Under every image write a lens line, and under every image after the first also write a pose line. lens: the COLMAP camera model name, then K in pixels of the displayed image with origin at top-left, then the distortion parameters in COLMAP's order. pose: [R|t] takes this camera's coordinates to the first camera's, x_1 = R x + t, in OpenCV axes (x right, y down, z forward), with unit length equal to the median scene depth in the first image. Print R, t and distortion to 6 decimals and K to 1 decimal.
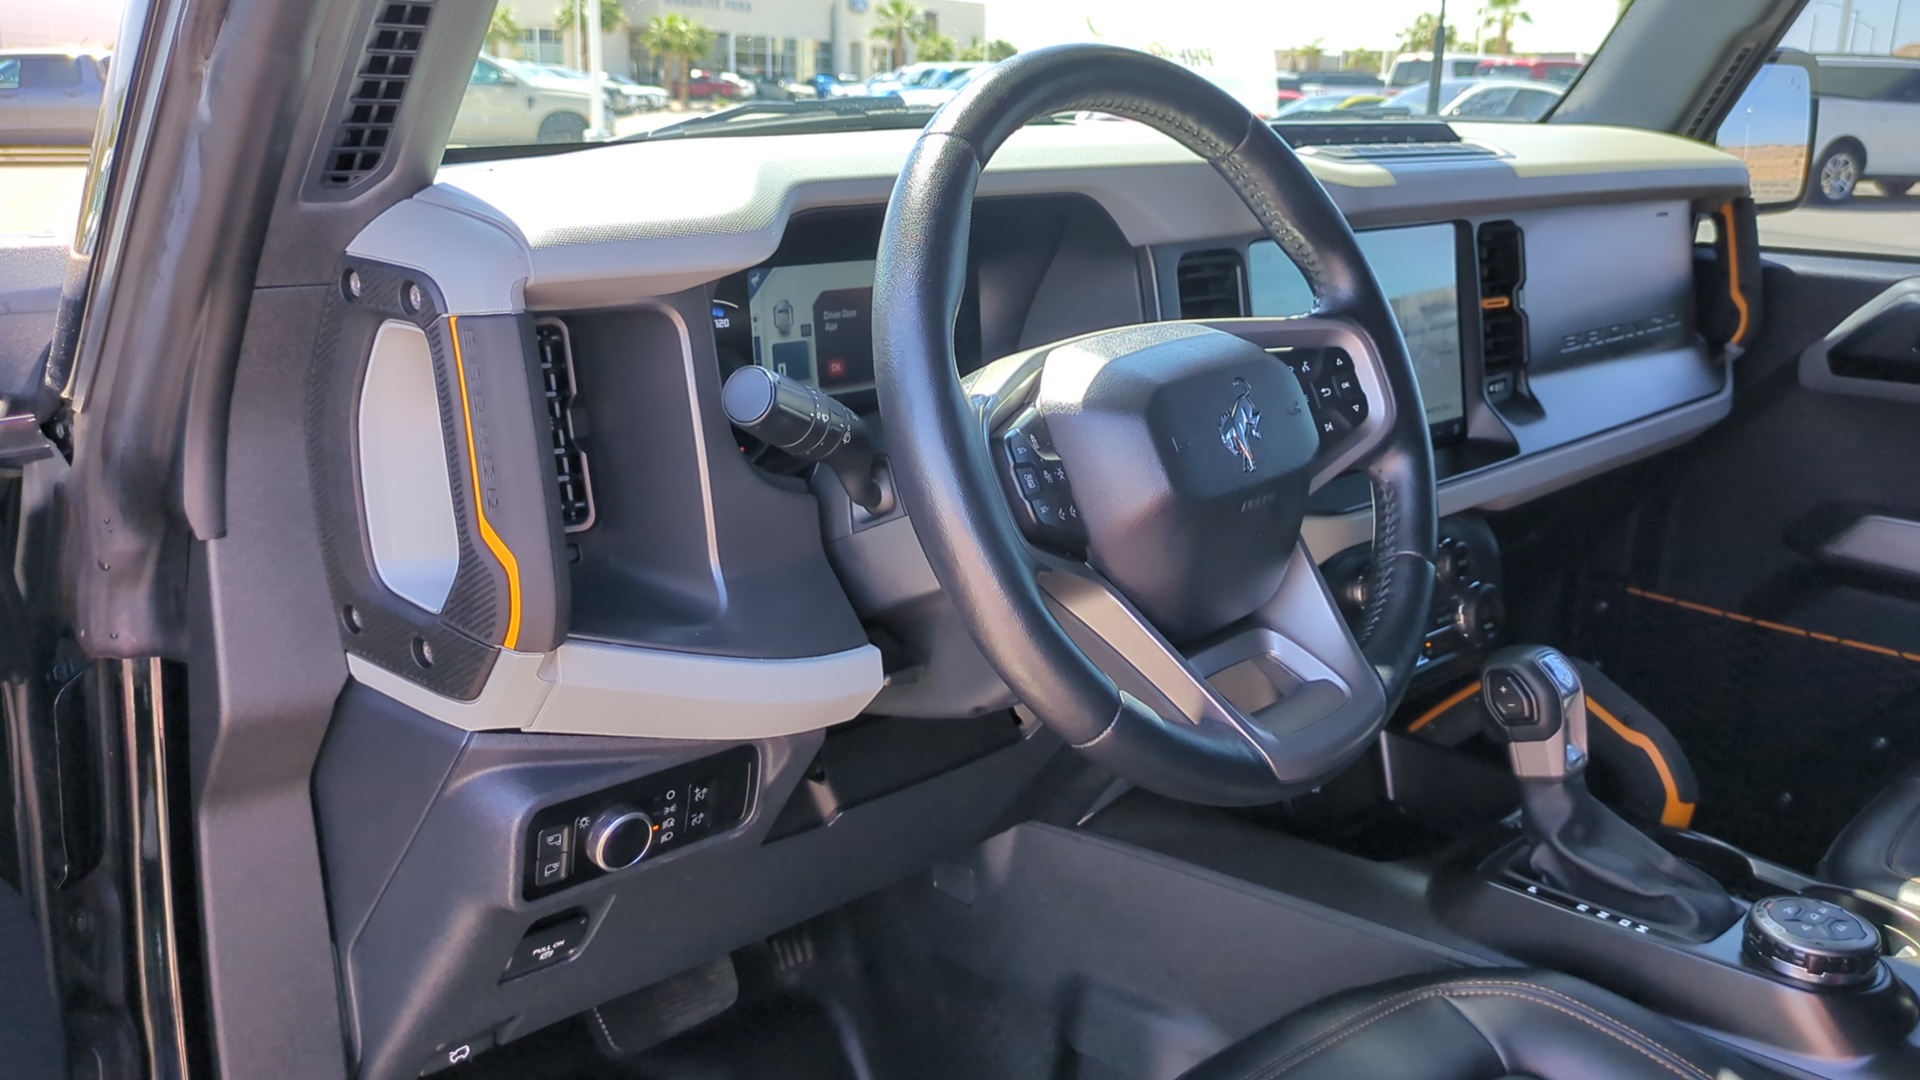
lens RADIAL K [[1646.3, 0, 973.5], [0, 1646.3, 540.5], [0, 0, 1]] dist [0.091971, -0.148625]
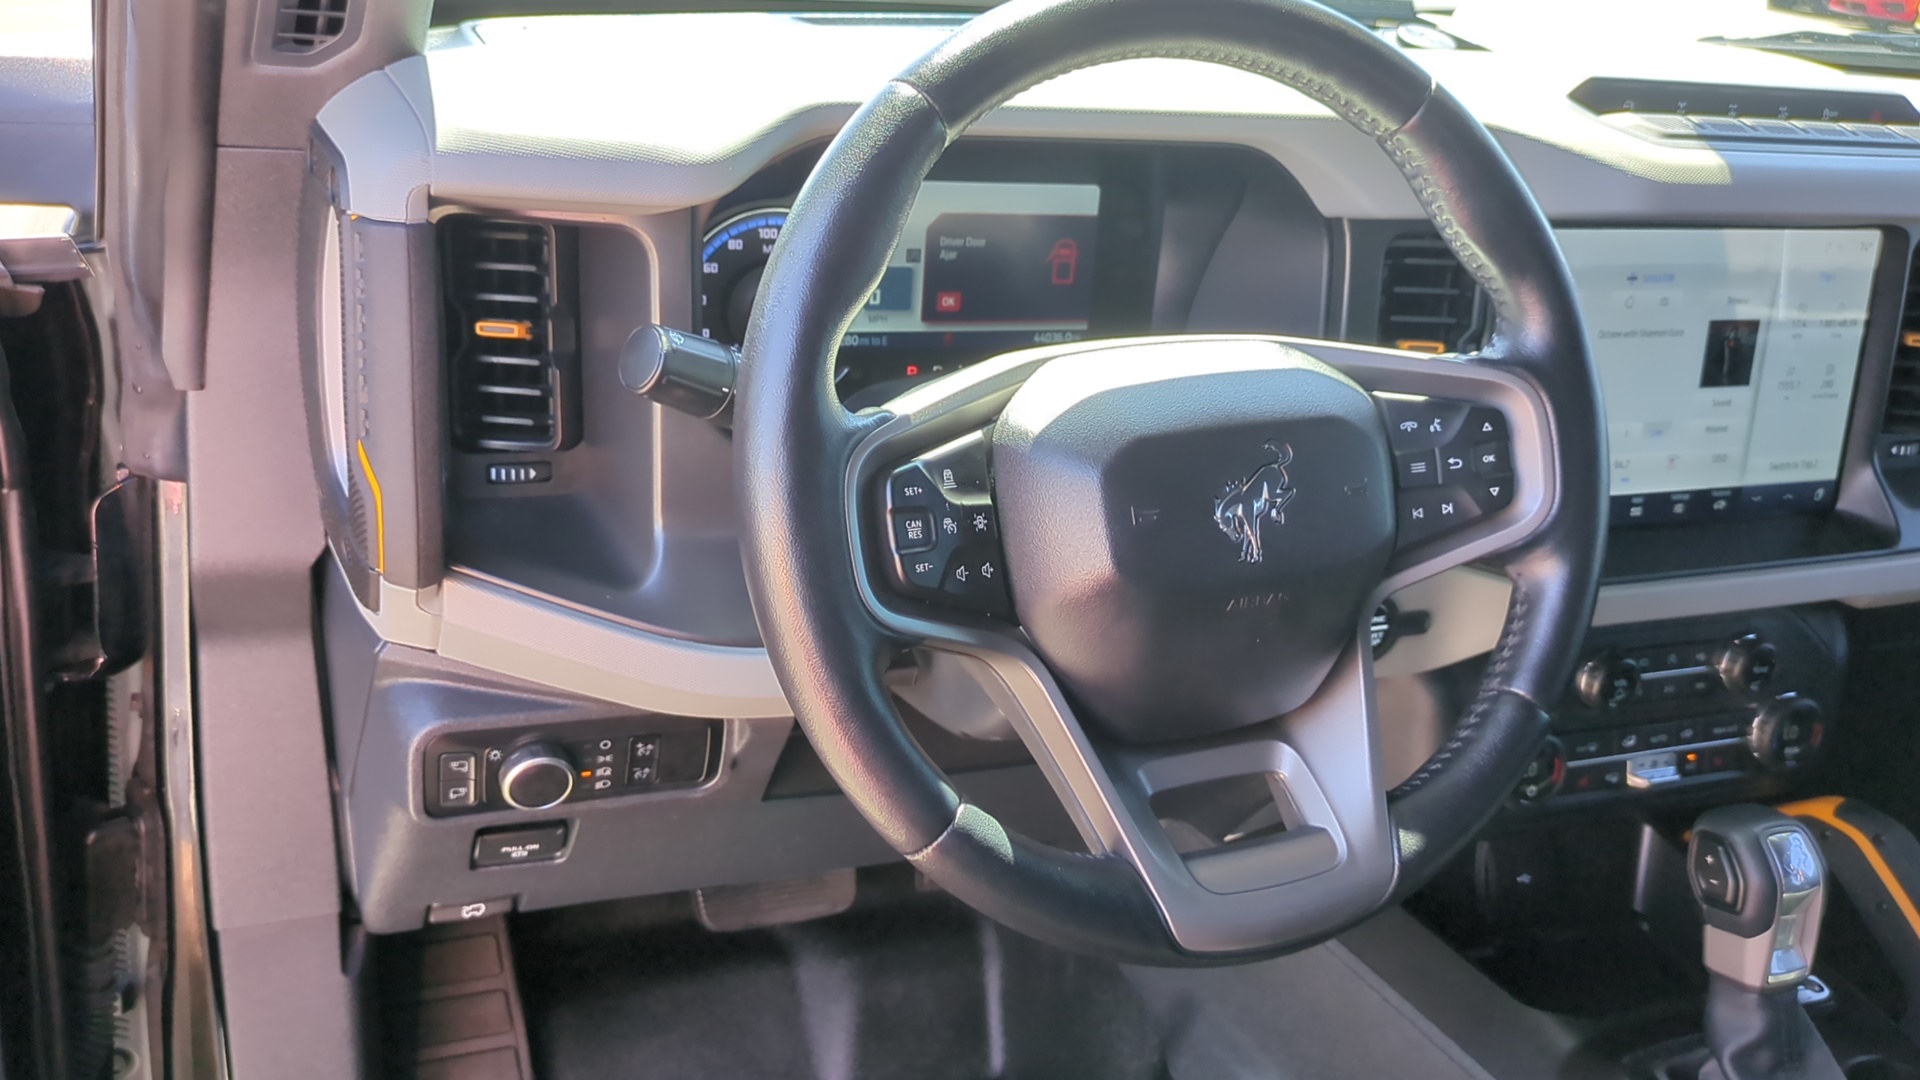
lens RADIAL K [[1646.3, 0, 973.5], [0, 1646.3, 540.5], [0, 0, 1]] dist [0.091971, -0.148625]
pose [[0.918486, 0.228678, -0.322629, 0.283991], [-0.187458, 0.970132, 0.153957, -0.141325], [0.348200, -0.080928, 0.933920, 0.212680]]
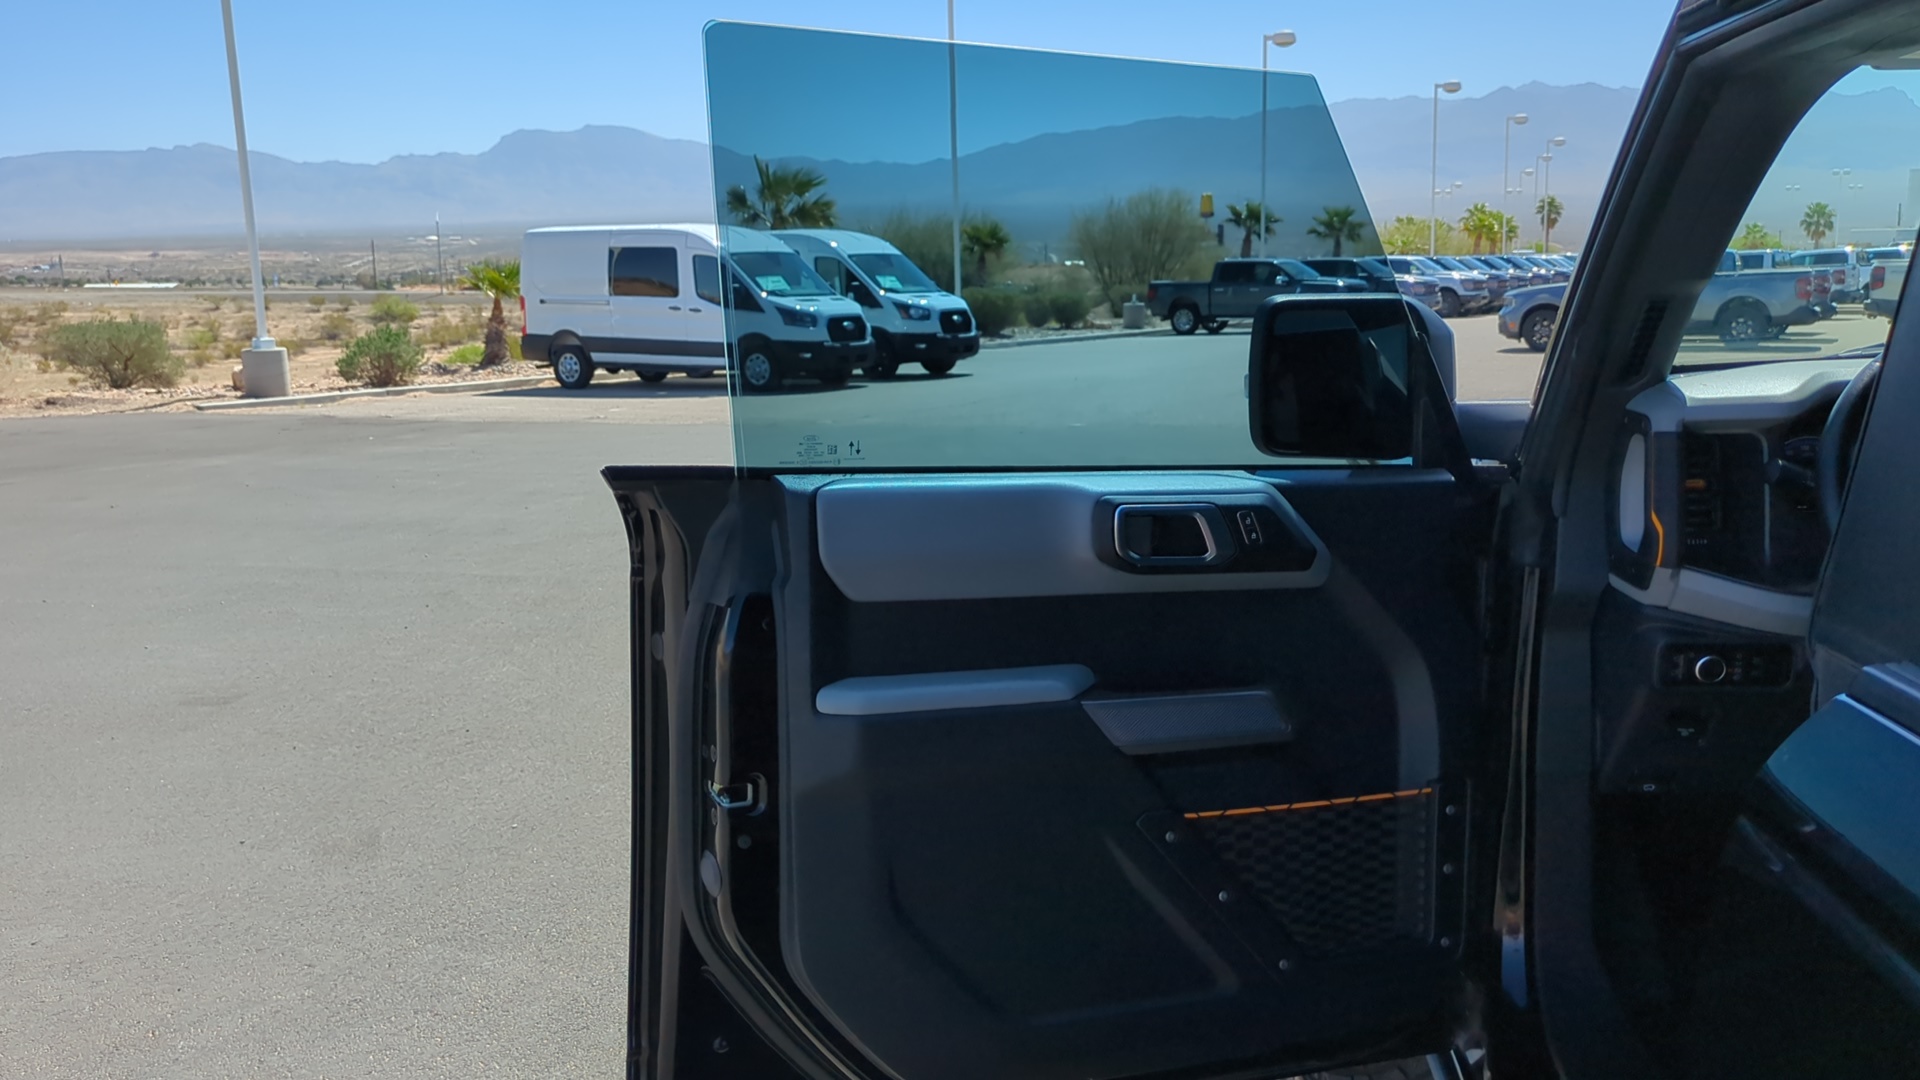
lens RADIAL K [[1646.3, 0, 973.5], [0, 1646.3, 540.5], [0, 0, 1]] dist [0.091971, -0.148625]
pose [[0.633237, 0.087394, -0.769008, 0.862921], [-0.168982, 0.985244, -0.027180, 0.235903], [0.755285, 0.147160, 0.638661, -1.201886]]
